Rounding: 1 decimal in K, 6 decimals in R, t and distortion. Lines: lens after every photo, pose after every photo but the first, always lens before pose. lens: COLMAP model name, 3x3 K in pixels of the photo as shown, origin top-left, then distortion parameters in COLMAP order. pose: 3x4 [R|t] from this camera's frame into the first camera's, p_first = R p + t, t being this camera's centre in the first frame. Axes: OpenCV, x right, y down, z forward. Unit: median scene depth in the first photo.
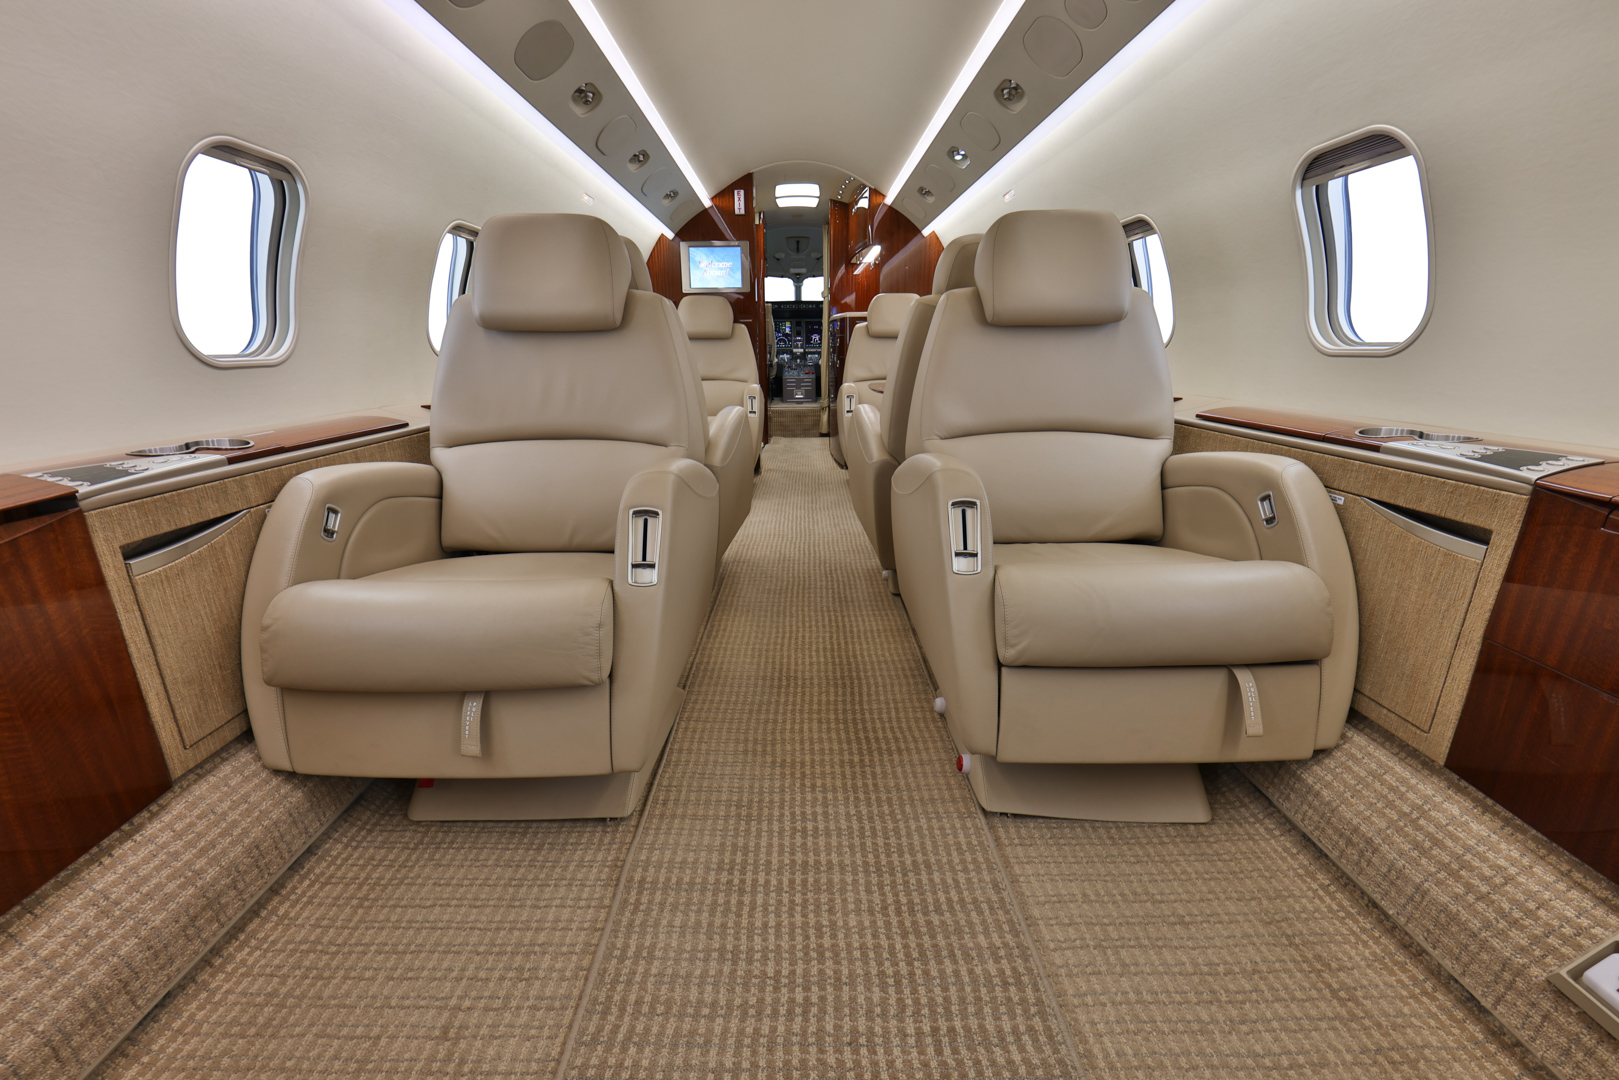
lens RADIAL K [[671.6, 0, 803.3], [0, 671.6, 529.3], [0, 0, 1]] dist [-0.021958, 0.004680]
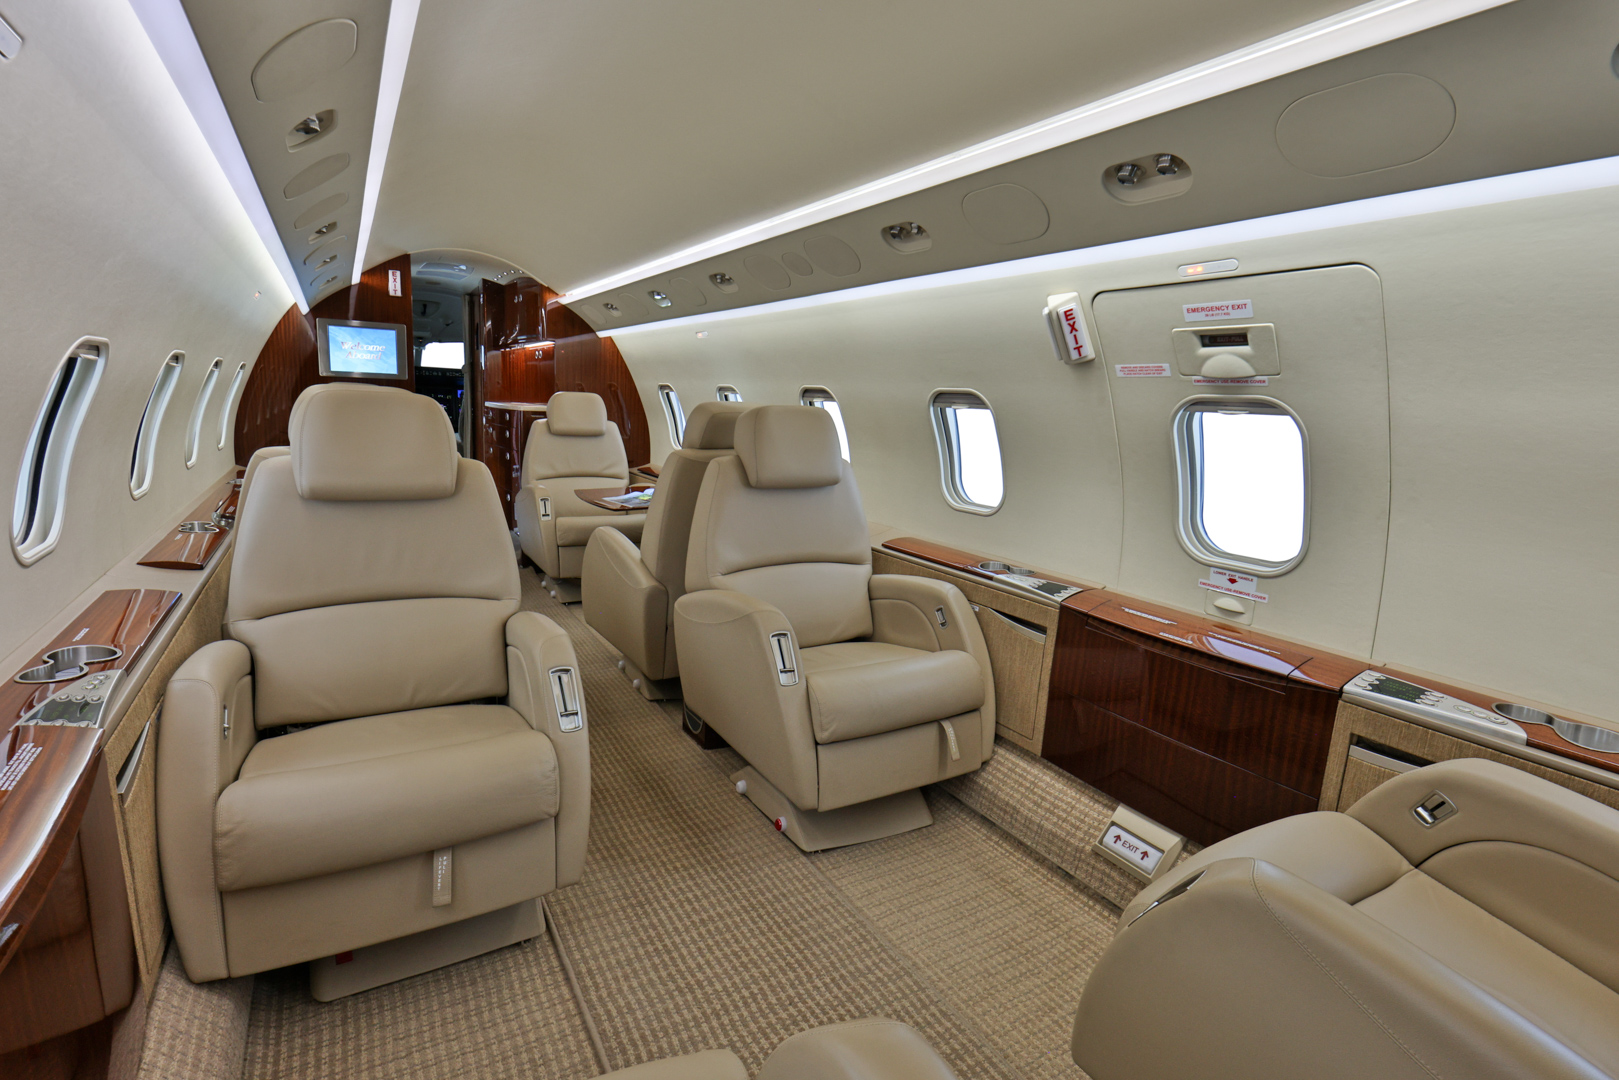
lens RADIAL K [[767.8, 0, 807.6], [0, 767.8, 540.4], [0, 0, 1]] dist [0.022271, 0.000240]
pose [[0.863450, -0.043948, 0.502517, -0.578048], [0.082971, 0.995003, -0.055547, -0.157640], [-0.497564, 0.089656, 0.862781, -0.525144]]
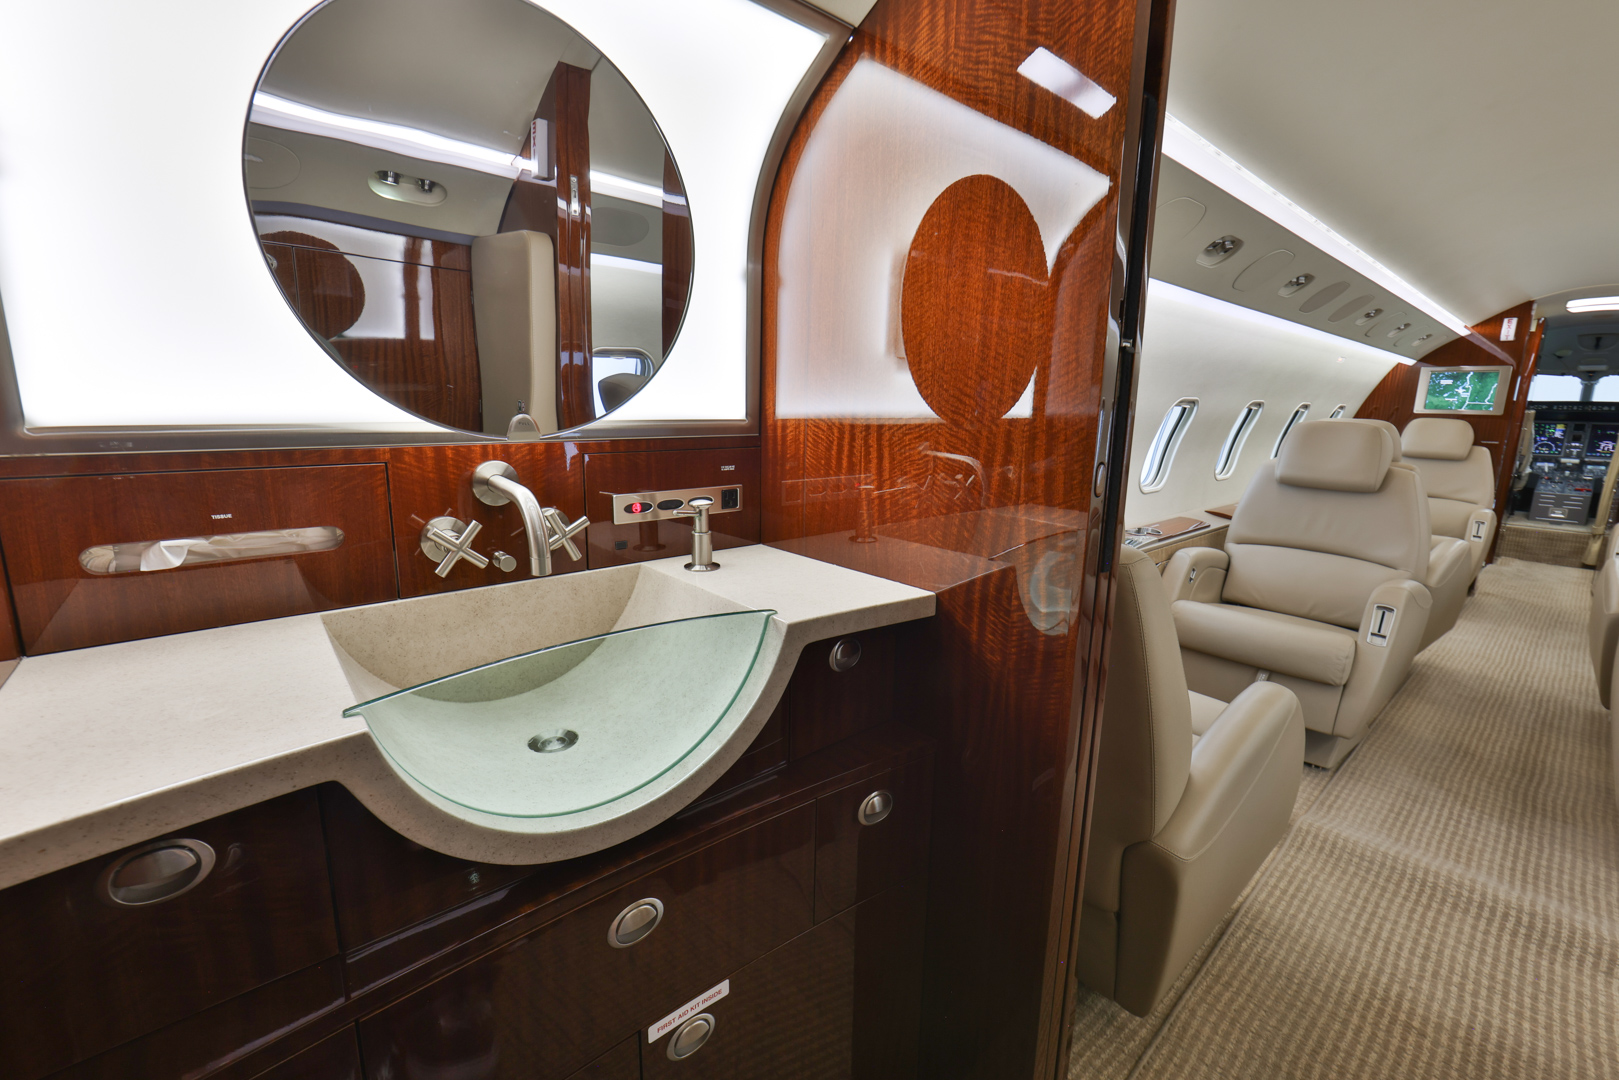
lens RADIAL K [[671.6, 0, 803.3], [0, 671.6, 529.3], [0, 0, 1]] dist [-0.021958, 0.004680]
pose [[0.638533, 0.165255, -0.751642, 0.078420], [-0.225829, 0.973912, 0.022277, 0.087904], [0.735715, 0.155518, 0.659195, -1.463591]]
